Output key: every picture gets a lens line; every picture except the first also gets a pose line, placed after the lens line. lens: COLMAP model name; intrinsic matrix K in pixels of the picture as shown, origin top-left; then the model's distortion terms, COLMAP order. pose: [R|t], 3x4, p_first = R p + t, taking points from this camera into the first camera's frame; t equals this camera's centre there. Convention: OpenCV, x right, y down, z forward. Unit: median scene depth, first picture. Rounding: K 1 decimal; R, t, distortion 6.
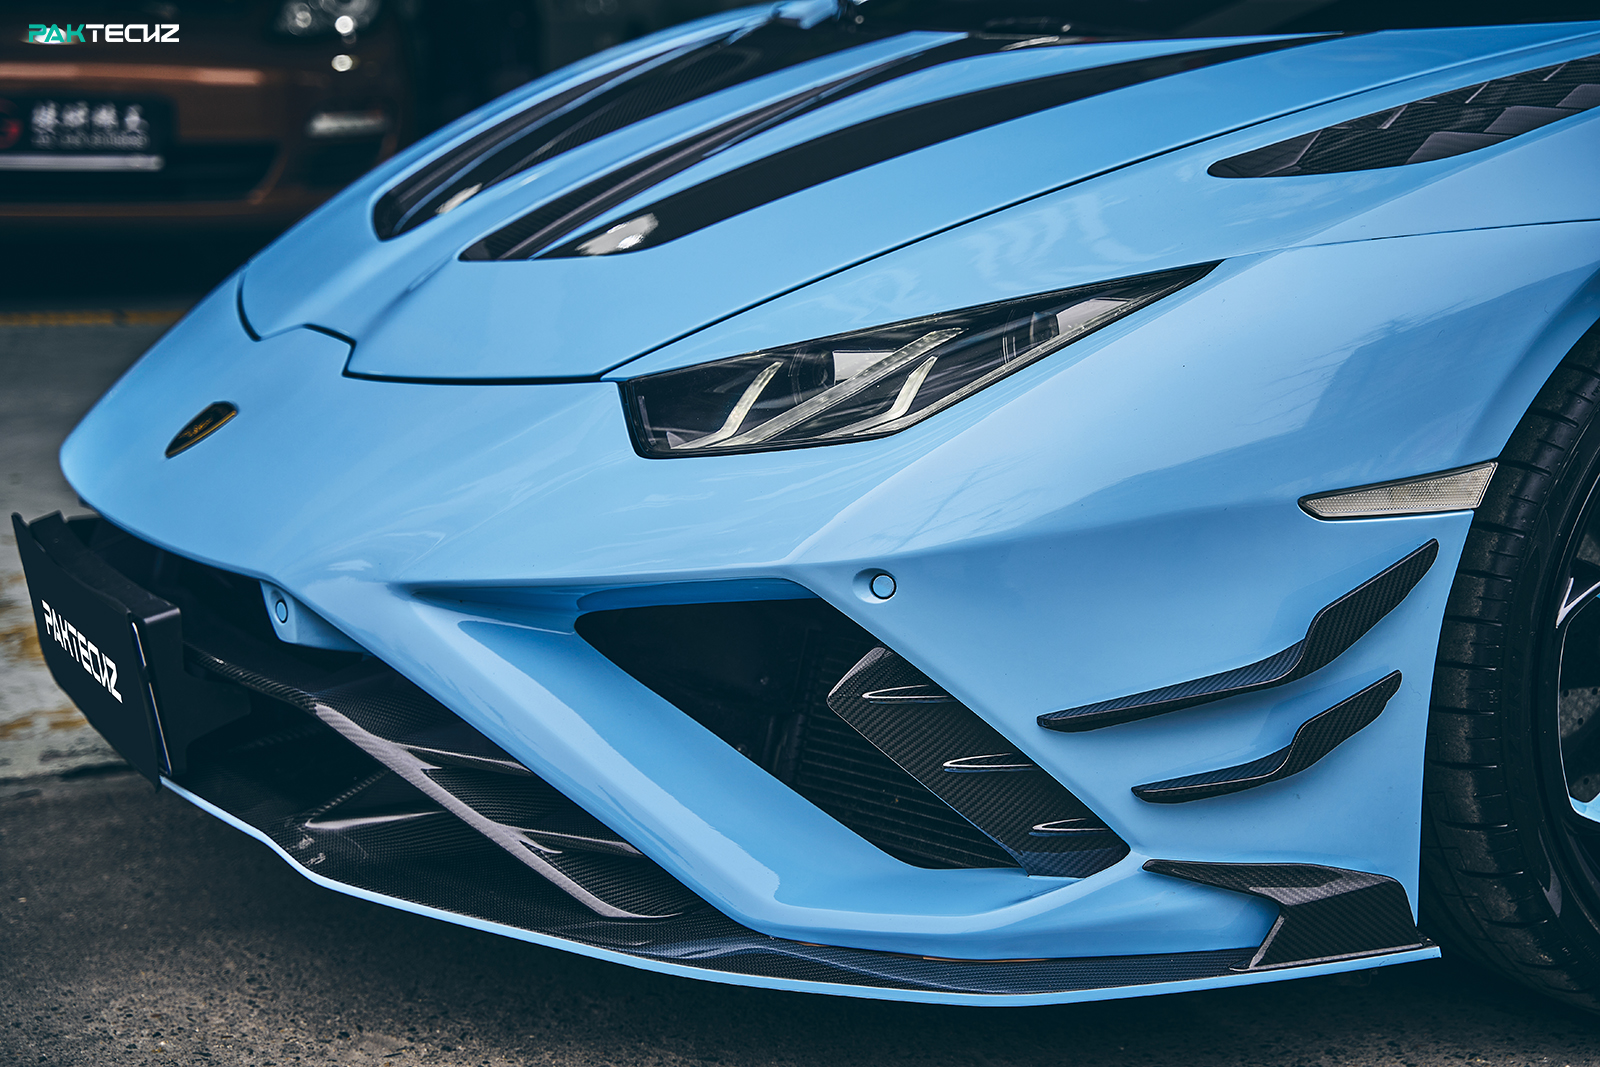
lens RADIAL K [[2714.8, 0, 800.0], [0, 2714.8, 533.5], [0, 0, 1]] dist [0.137230, -0.017459]
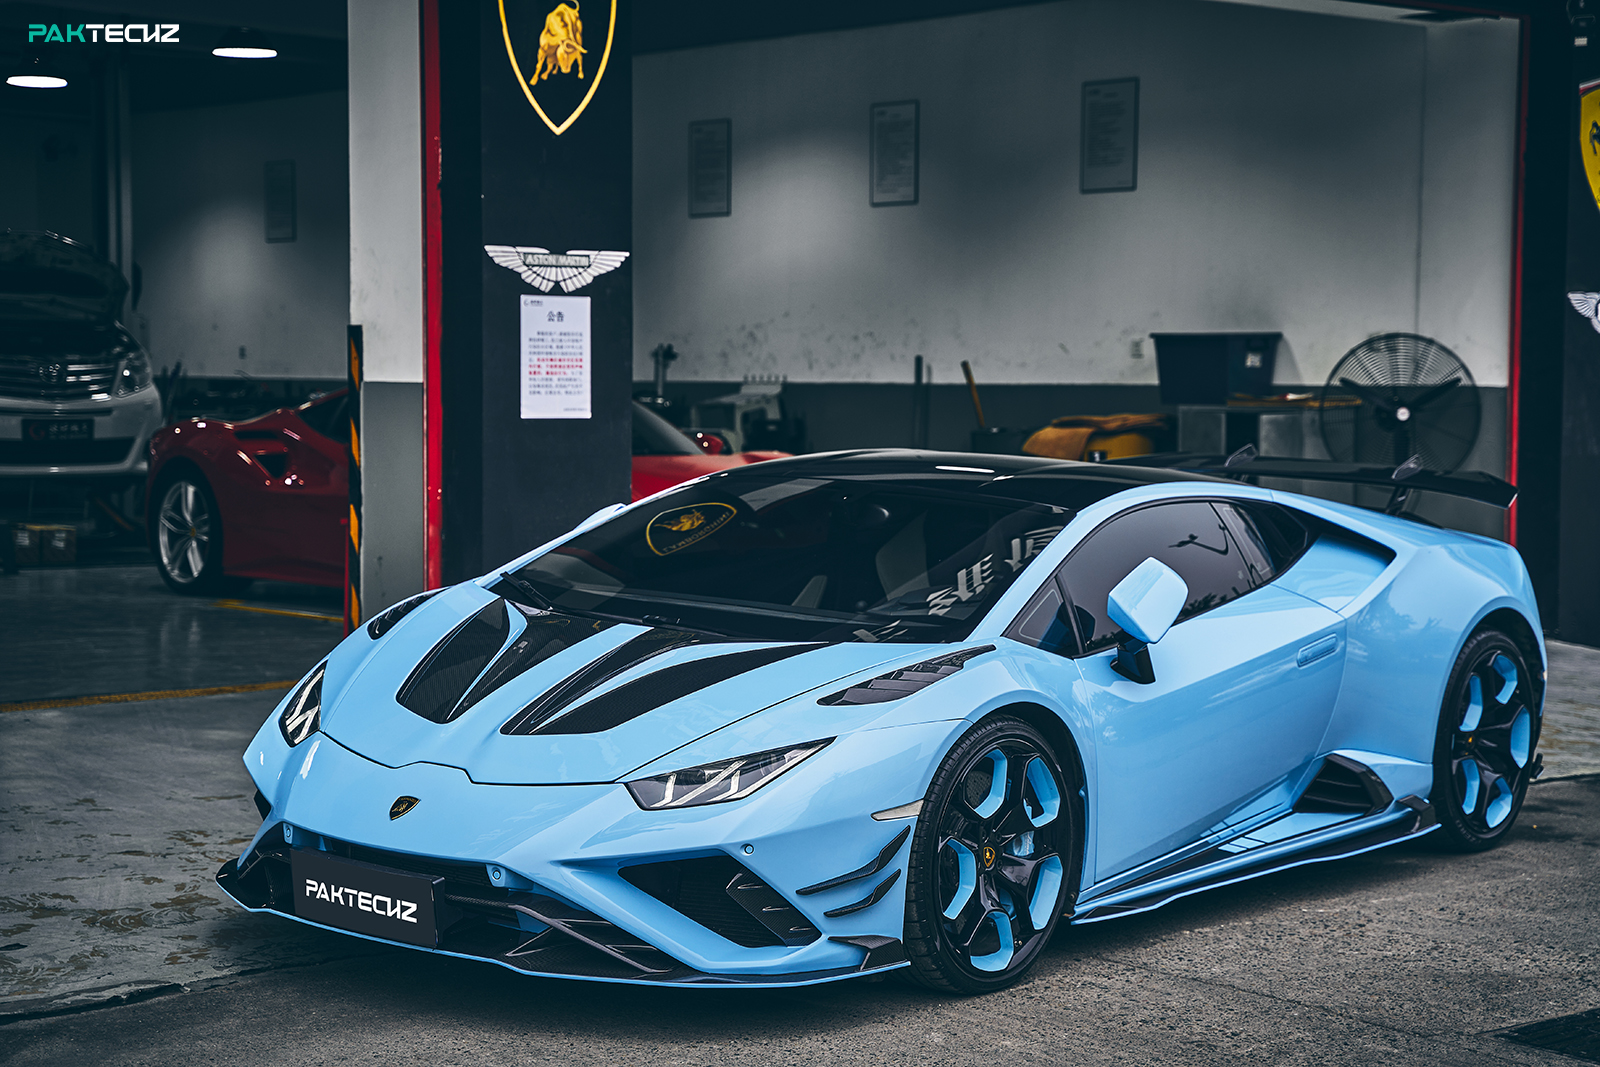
lens RADIAL K [[2964.4, 0, 800.0], [0, 2964.4, 533.5], [0, 0, 1]] dist [0.253180, 0.048126]
pose [[0.912437, -0.007383, 0.409151, -1.214793], [0.050369, 0.994261, -0.094385, -0.014511], [-0.406106, 0.106729, 0.907572, -1.977399]]
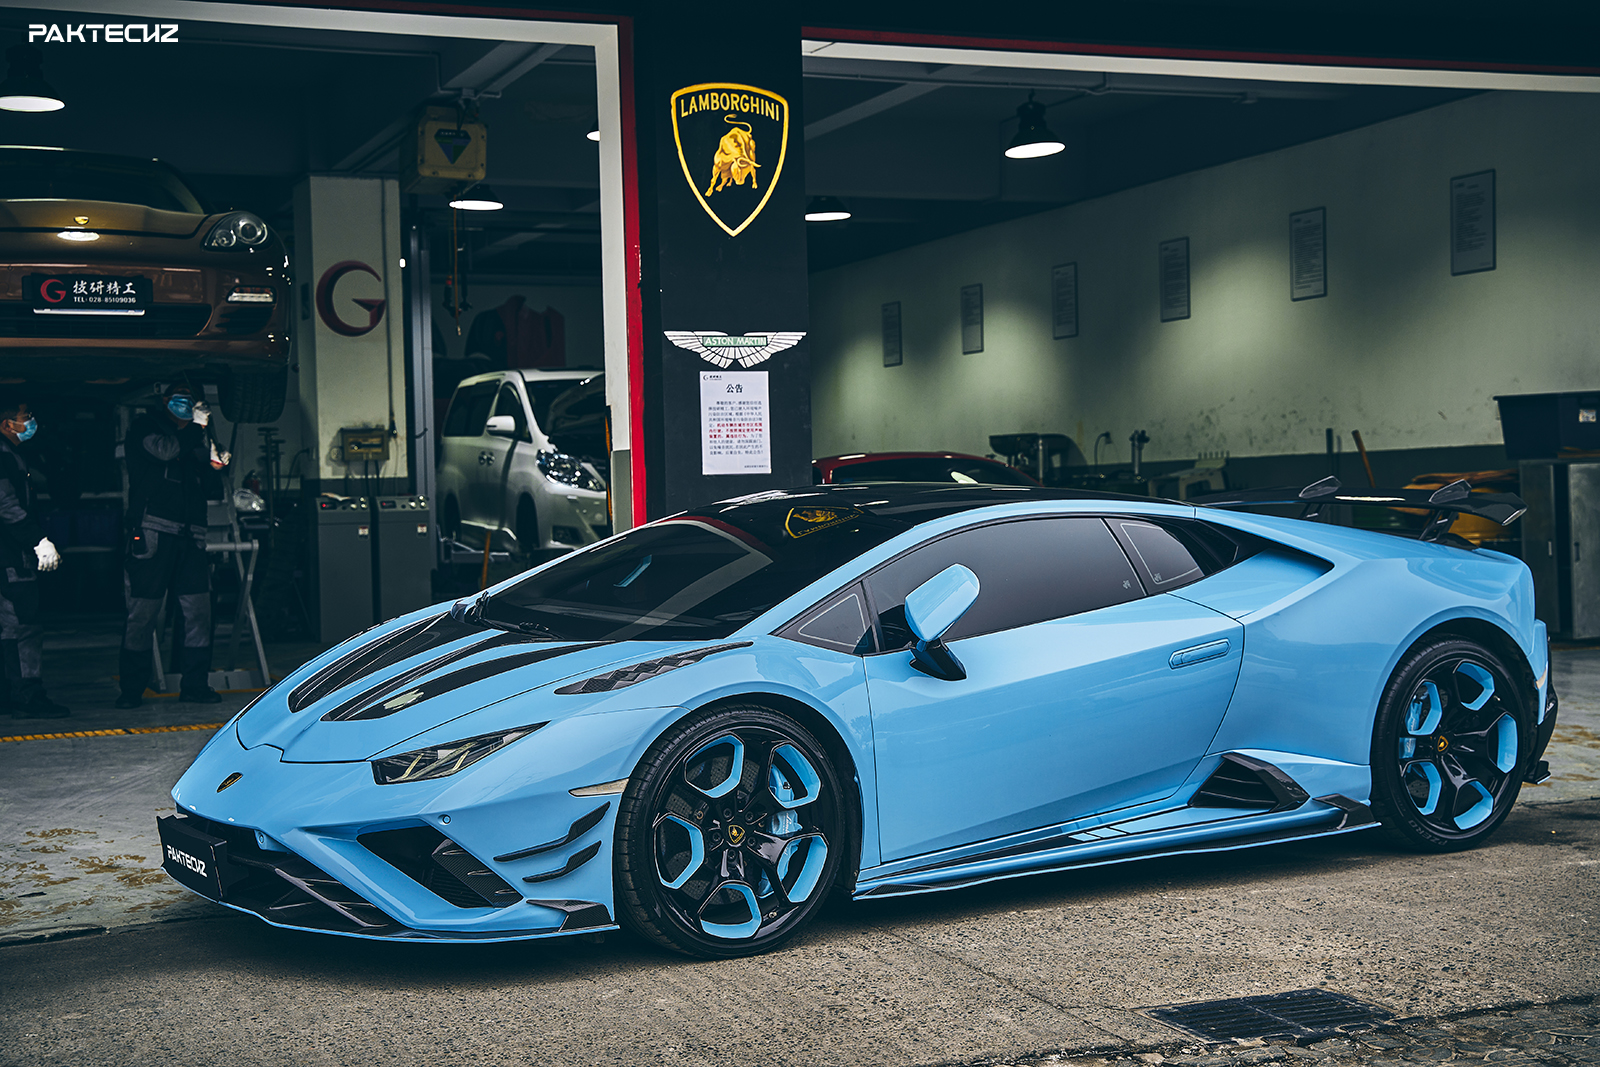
lens RADIAL K [[2358.4, 0, 800.0], [0, 2358.4, 533.5], [0, 0, 1]] dist [0.136598, 0.102608]
pose [[0.997161, -0.016552, 0.073460, 0.248362], [0.027057, 0.989150, -0.144398, 0.100956], [-0.070272, 0.145975, 0.986789, -1.926262]]
